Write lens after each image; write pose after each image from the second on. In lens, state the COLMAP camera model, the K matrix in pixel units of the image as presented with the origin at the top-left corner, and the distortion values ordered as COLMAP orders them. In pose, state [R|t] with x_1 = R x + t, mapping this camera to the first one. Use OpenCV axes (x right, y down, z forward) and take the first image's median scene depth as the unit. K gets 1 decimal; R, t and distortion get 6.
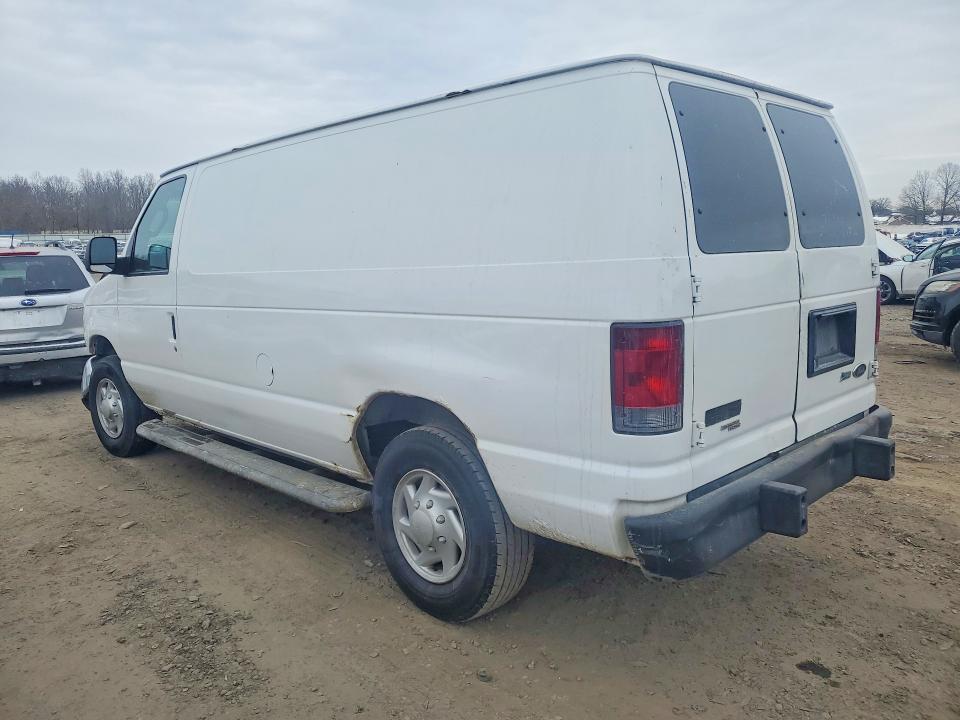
lens RADIAL K [[680.6, 0, 460.3], [0, 680.6, 360.5], [0, 0, 1]] dist [0.050599, 0.001018]
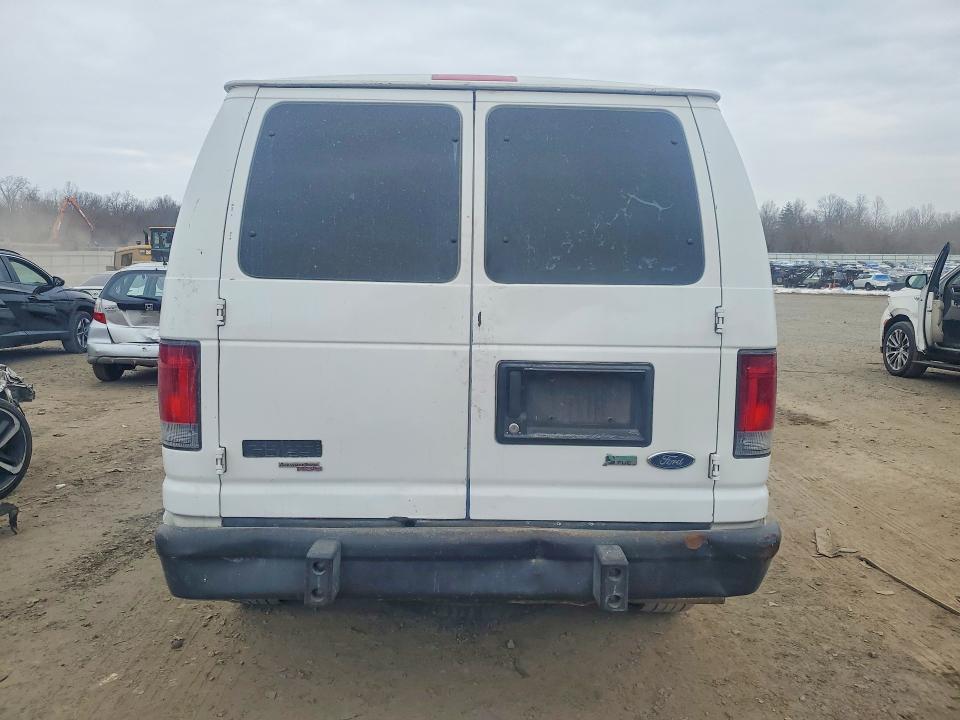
lens RADIAL K [[680.6, 0, 460.3], [0, 680.6, 360.5], [0, 0, 1]] dist [0.050599, 0.001018]
pose [[0.758105, 0.119017, -0.641180, 0.930125], [-0.140144, 0.989966, 0.018059, -0.075845], [0.636896, 0.076167, 0.767178, 0.346746]]
